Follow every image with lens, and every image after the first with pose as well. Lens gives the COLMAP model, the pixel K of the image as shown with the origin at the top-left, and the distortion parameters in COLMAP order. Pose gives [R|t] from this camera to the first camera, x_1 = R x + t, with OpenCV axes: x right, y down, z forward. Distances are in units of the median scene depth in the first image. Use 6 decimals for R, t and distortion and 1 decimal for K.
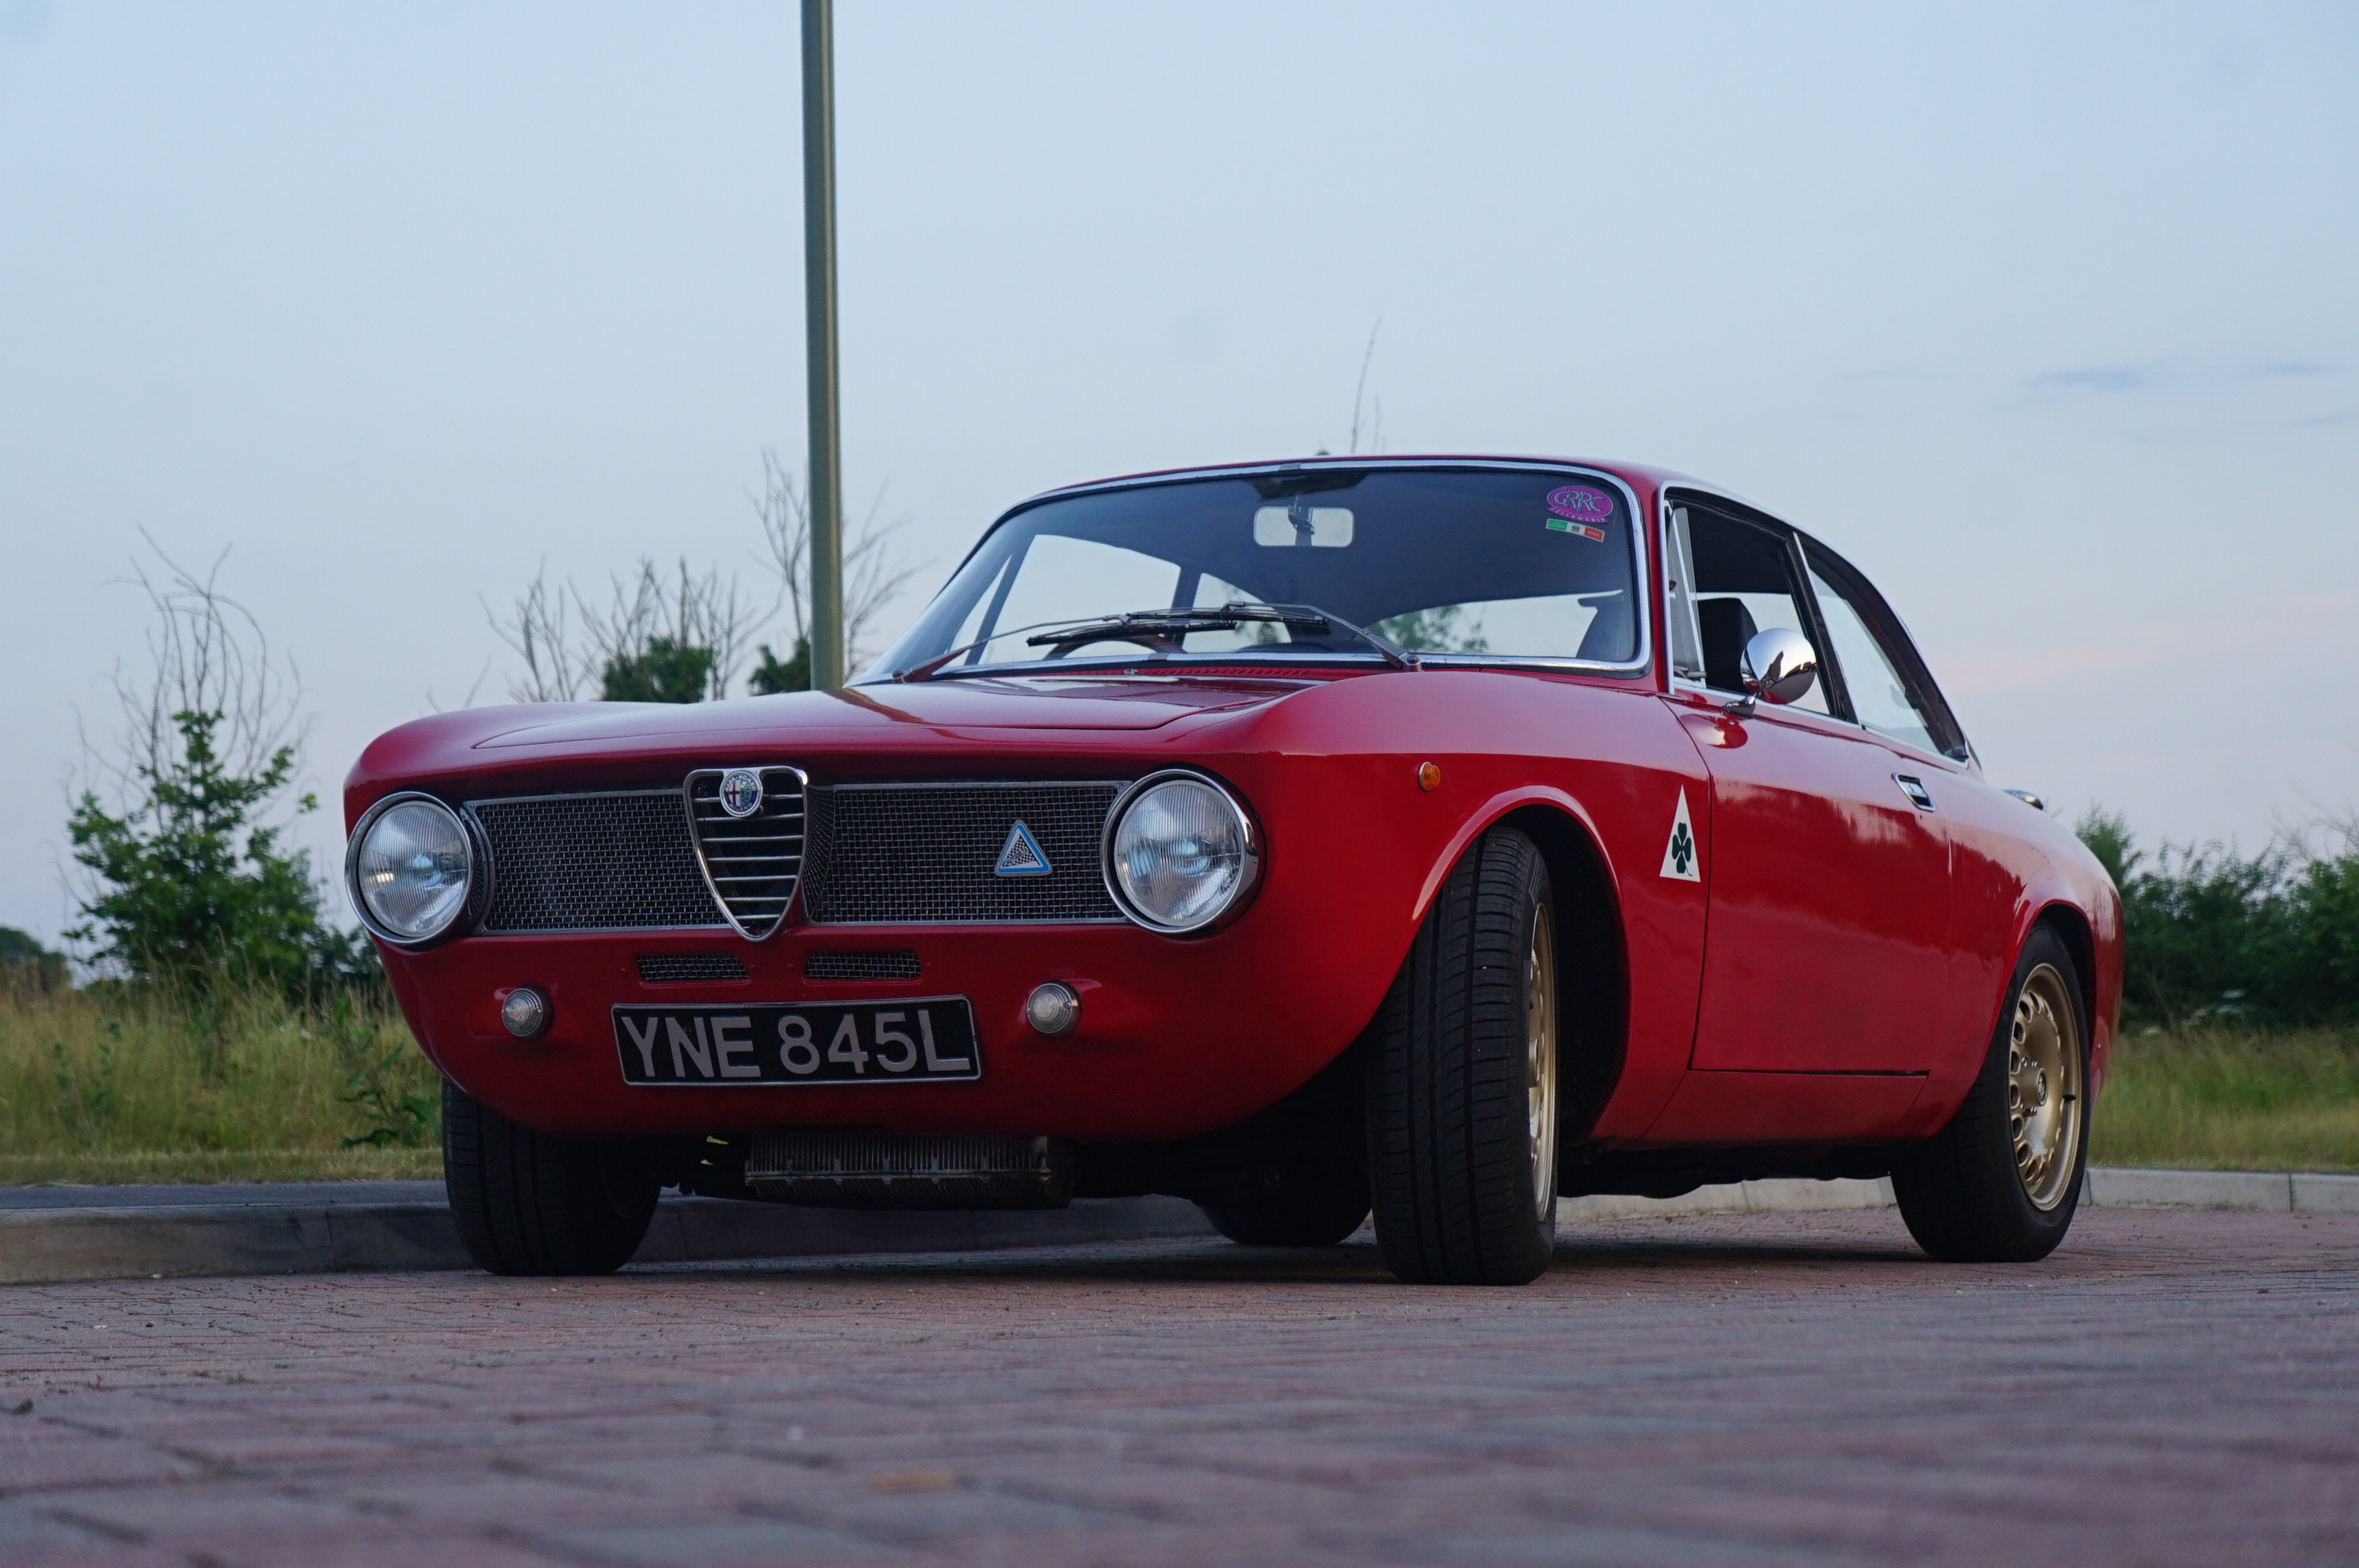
lens RADIAL K [[5461.0, 0, 1179.5], [0, 5461.0, 784.0], [0, 0, 1]] dist [-0.024994, -0.780975]
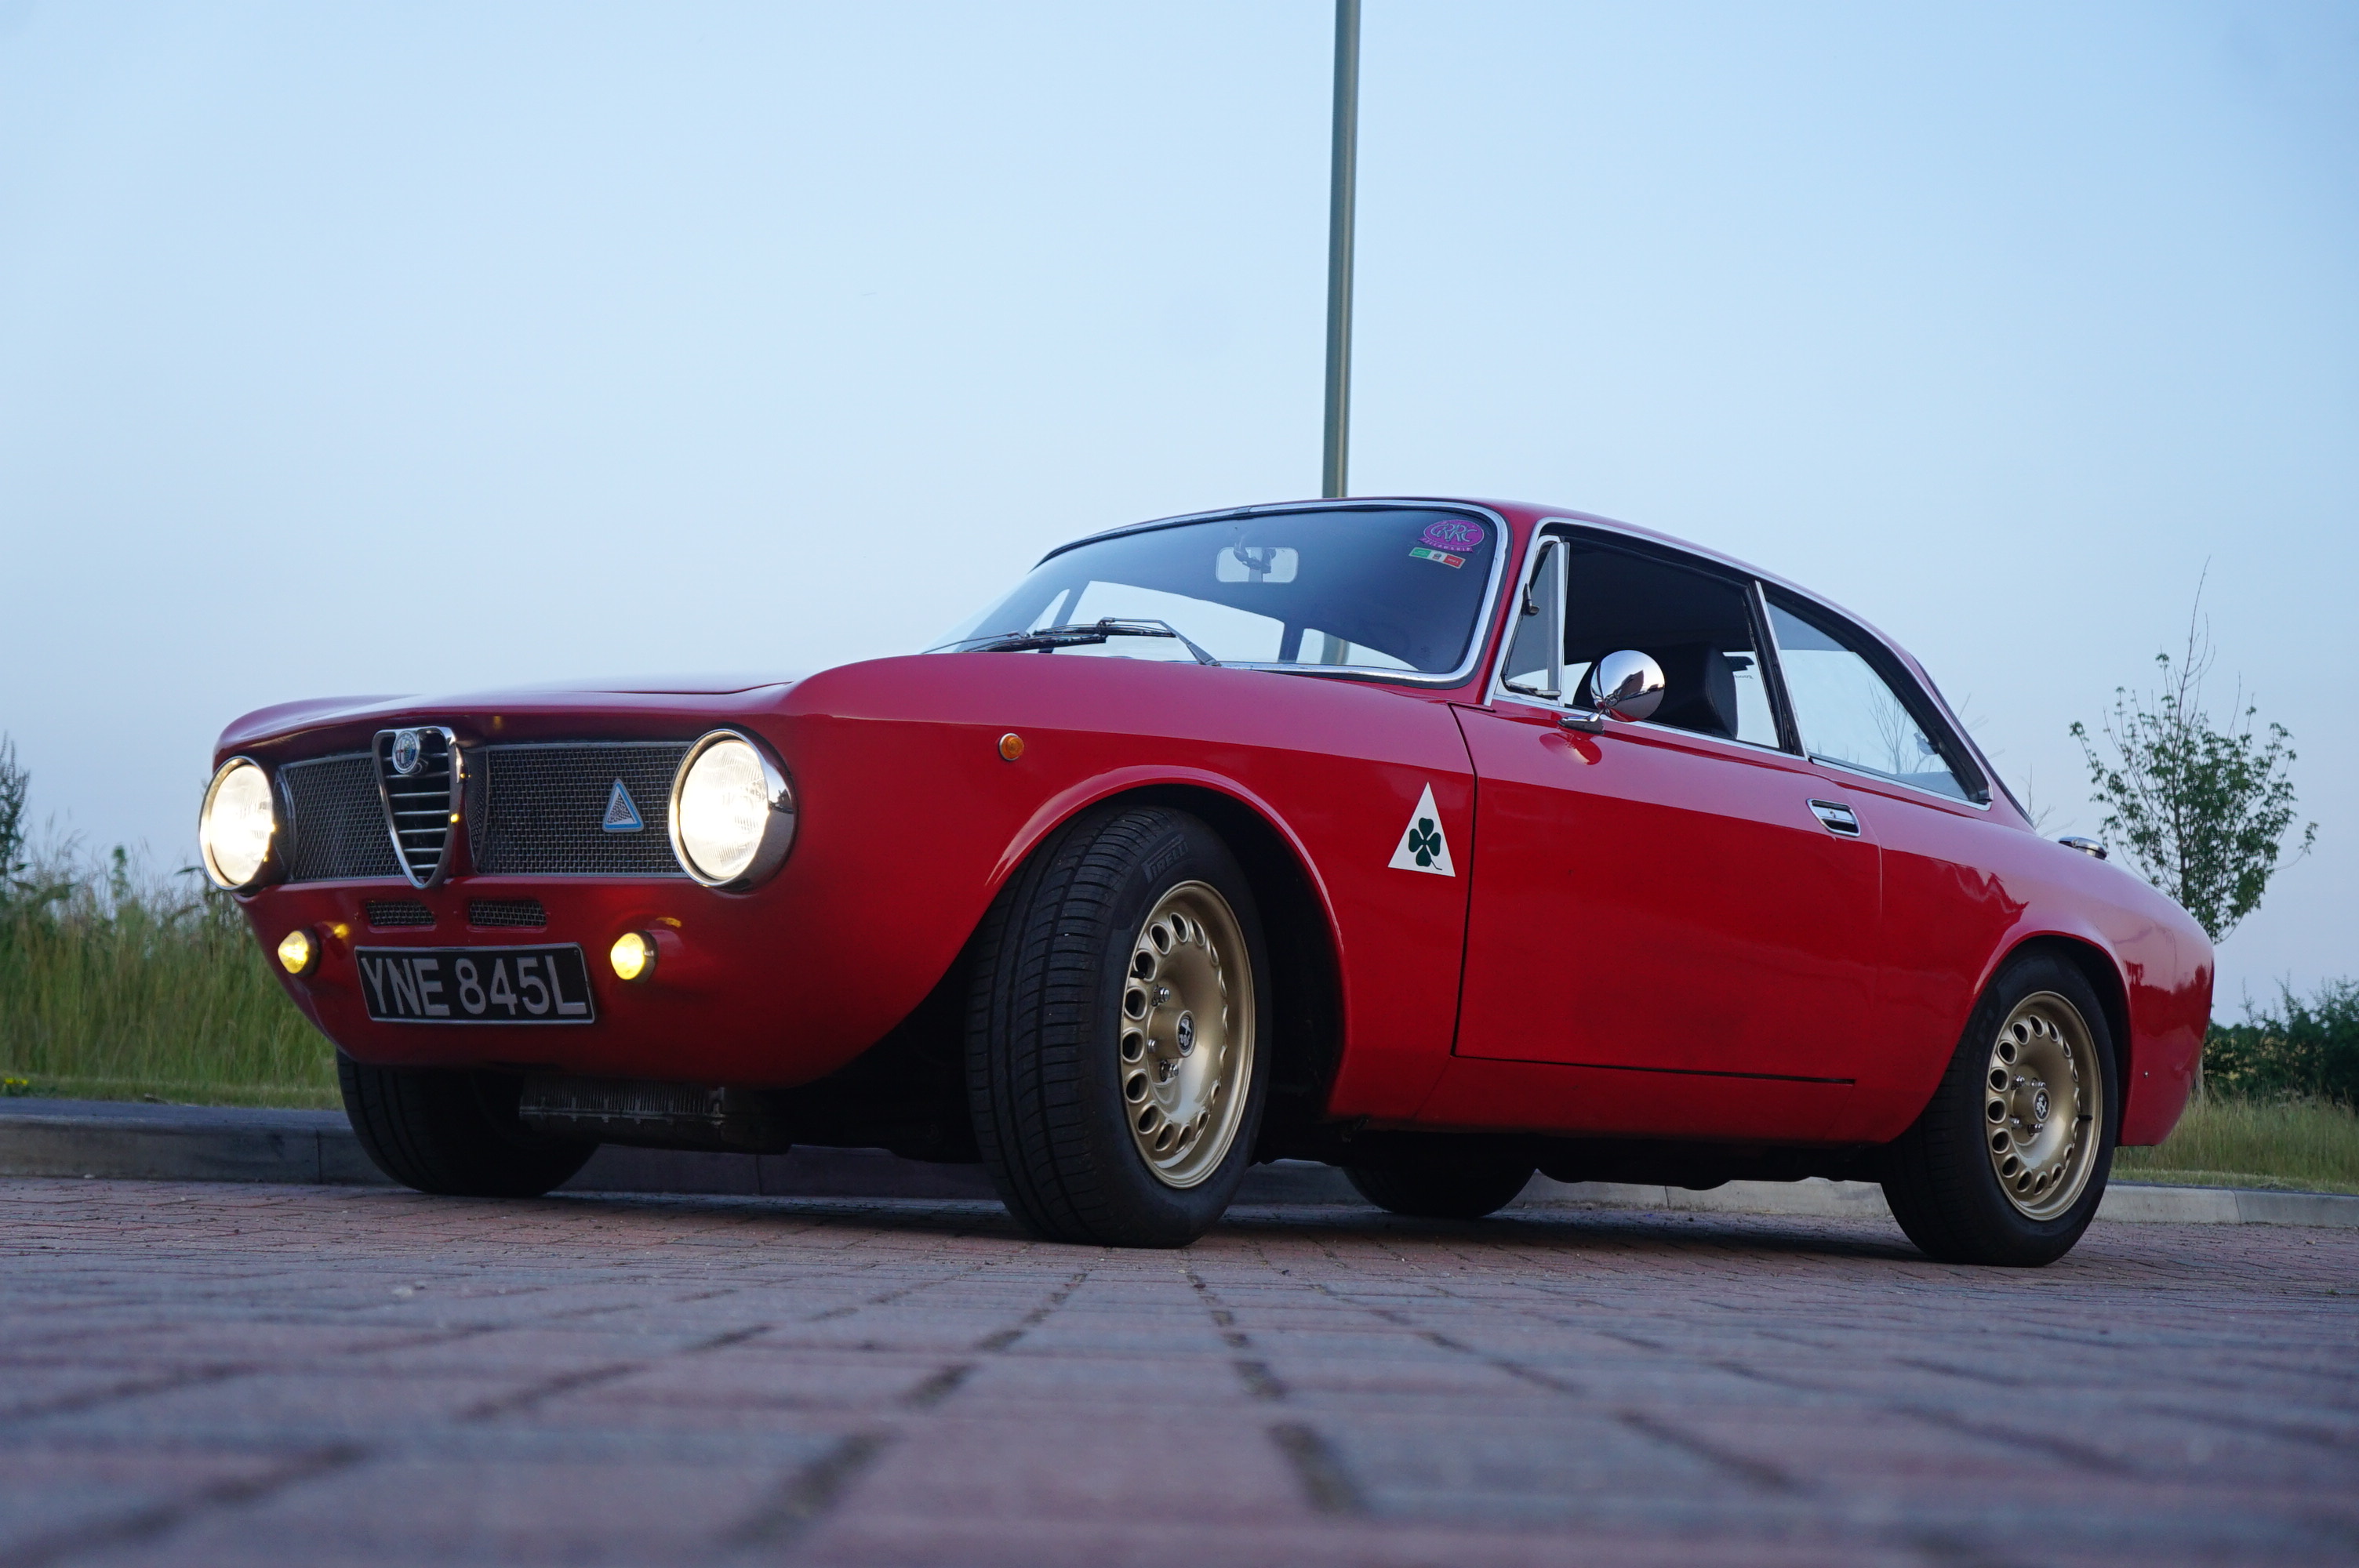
lens RADIAL K [[3589.8, 0, 1179.5], [0, 3589.8, 784.0], [0, 0, 1]] dist [-0.013577, 0.201515]
pose [[0.952709, 0.017997, -0.303349, 0.274690], [-0.028867, 0.999090, -0.031387, 0.025280], [0.302509, 0.038659, 0.952362, 0.353365]]
